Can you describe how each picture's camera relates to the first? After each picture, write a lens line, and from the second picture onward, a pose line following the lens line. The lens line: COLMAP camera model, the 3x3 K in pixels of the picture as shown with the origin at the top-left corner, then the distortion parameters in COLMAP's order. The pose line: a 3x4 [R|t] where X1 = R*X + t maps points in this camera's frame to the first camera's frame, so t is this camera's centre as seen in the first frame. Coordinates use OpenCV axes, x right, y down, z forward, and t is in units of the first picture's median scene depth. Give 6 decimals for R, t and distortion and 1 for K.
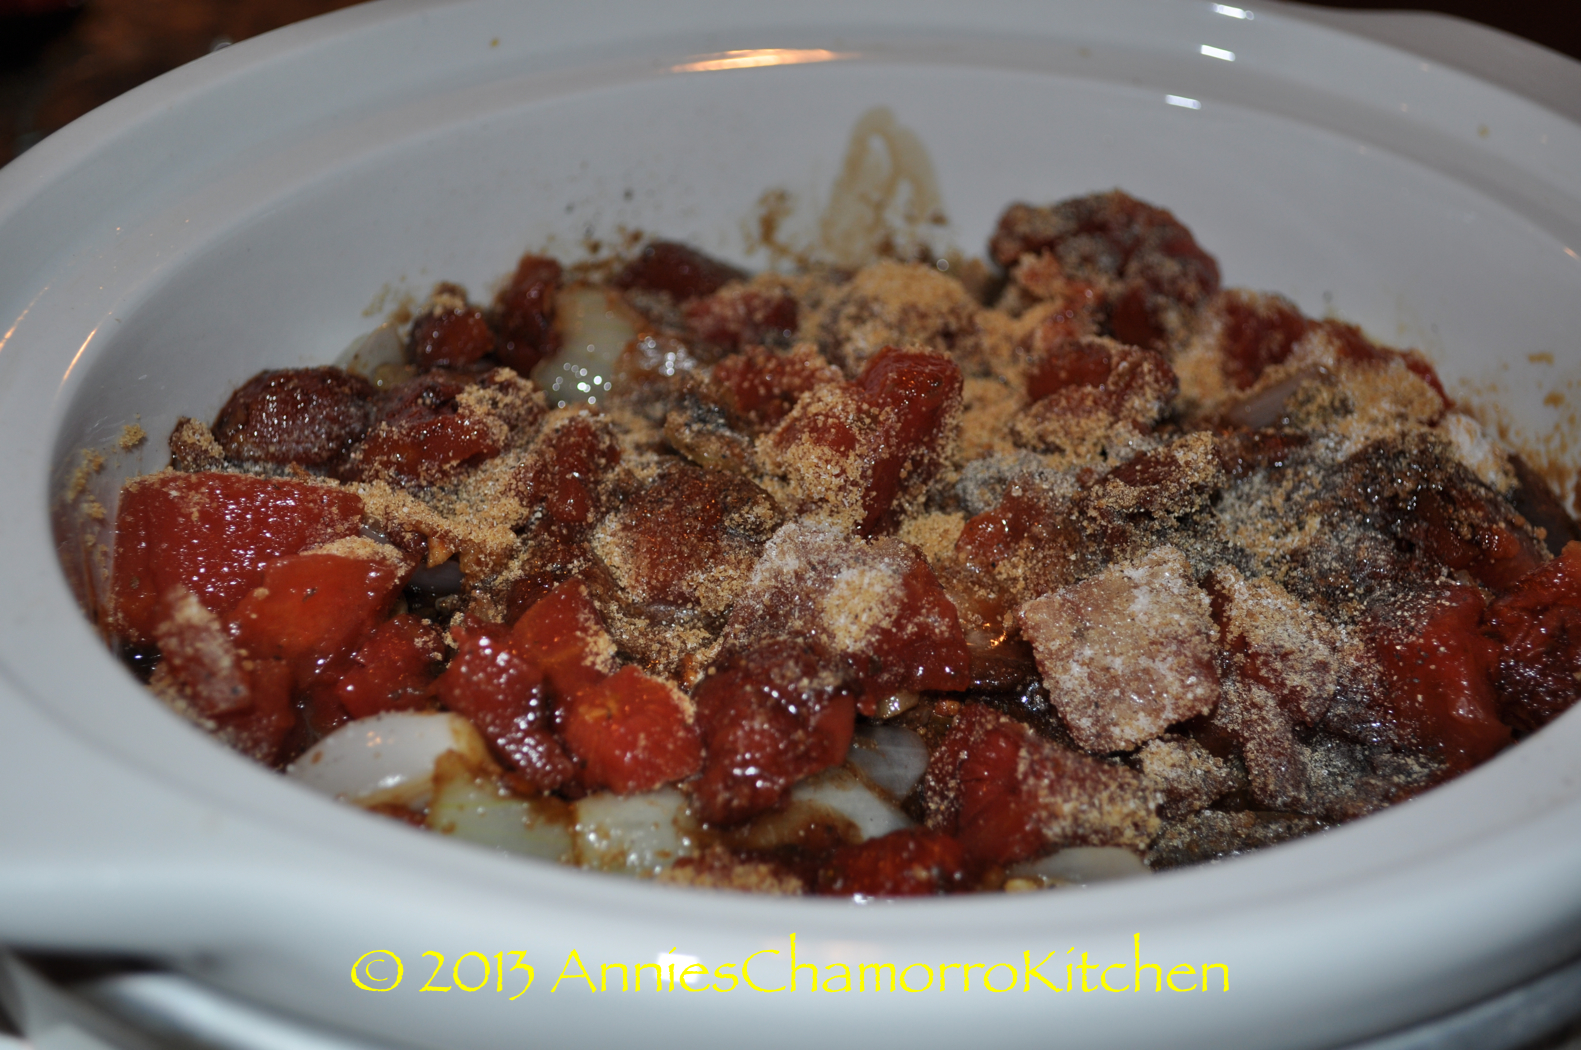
lens RADIAL K [[2349.3, 0, 790.5], [0, 2349.3, 525.0], [0, 0, 1]] dist [-0.166638, 0.123572]
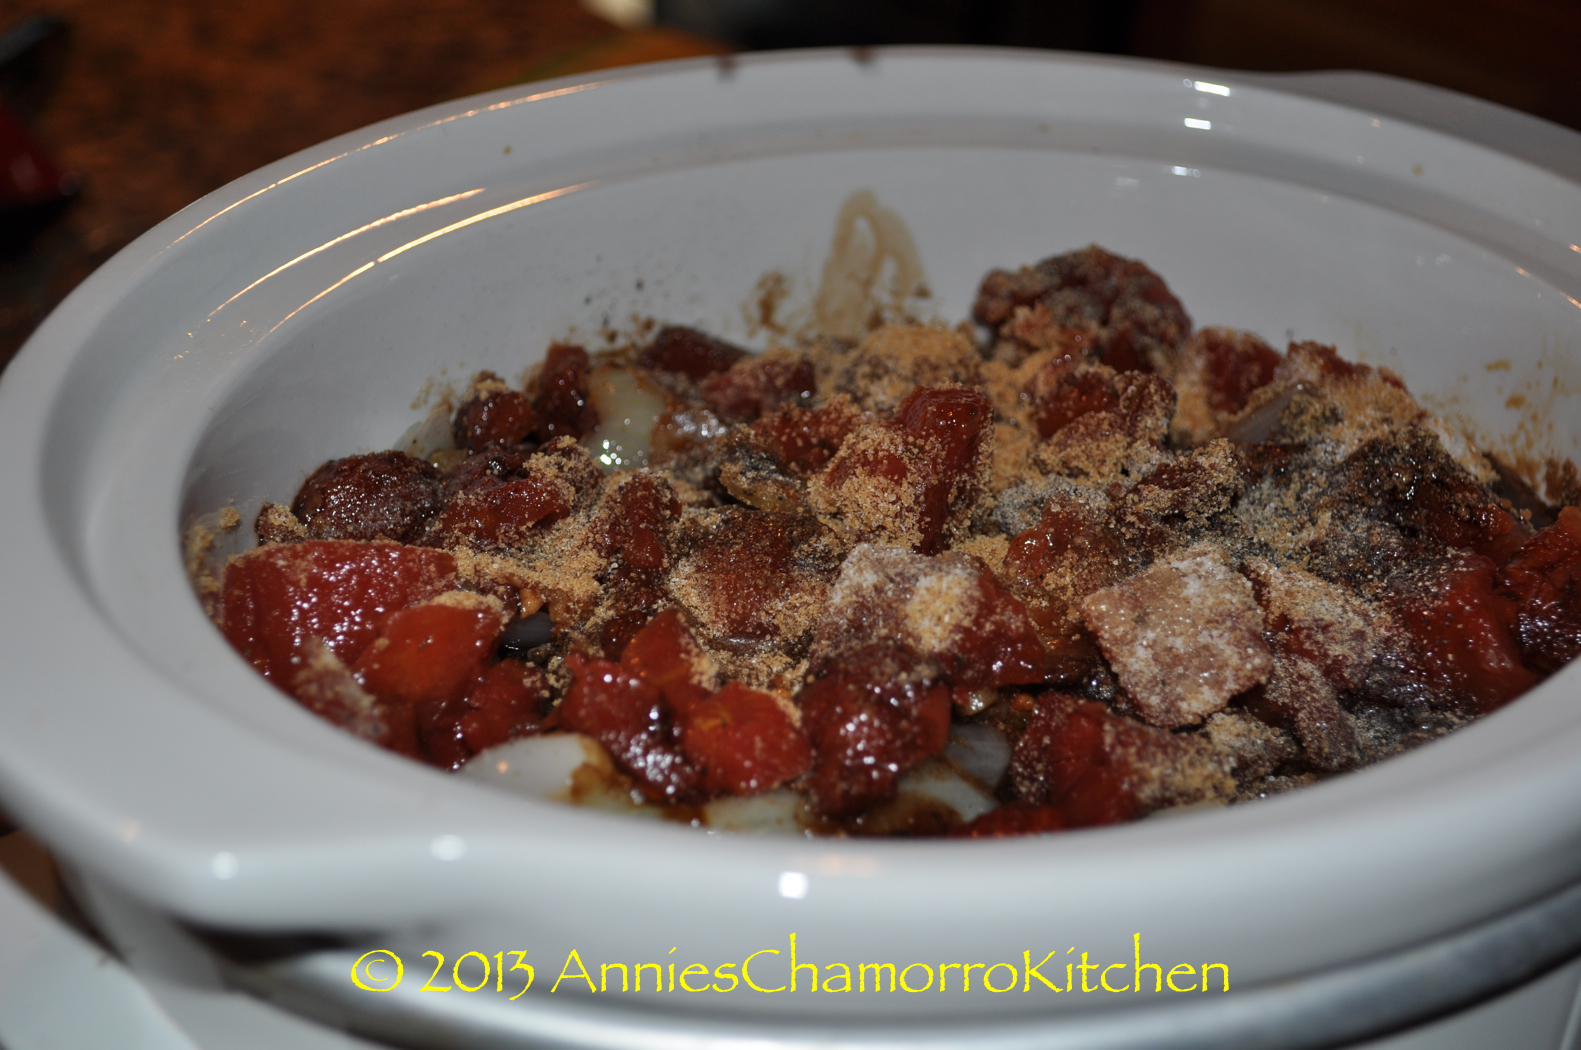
lens RADIAL K [[2349.3, 0, 790.5], [0, 2349.3, 525.0], [0, 0, 1]] dist [-0.166638, 0.123572]
pose [[0.994585, -0.083693, 0.061606, -0.093048], [0.088267, 0.993216, -0.075704, 0.065509], [-0.054852, 0.080732, 0.995225, -0.063139]]
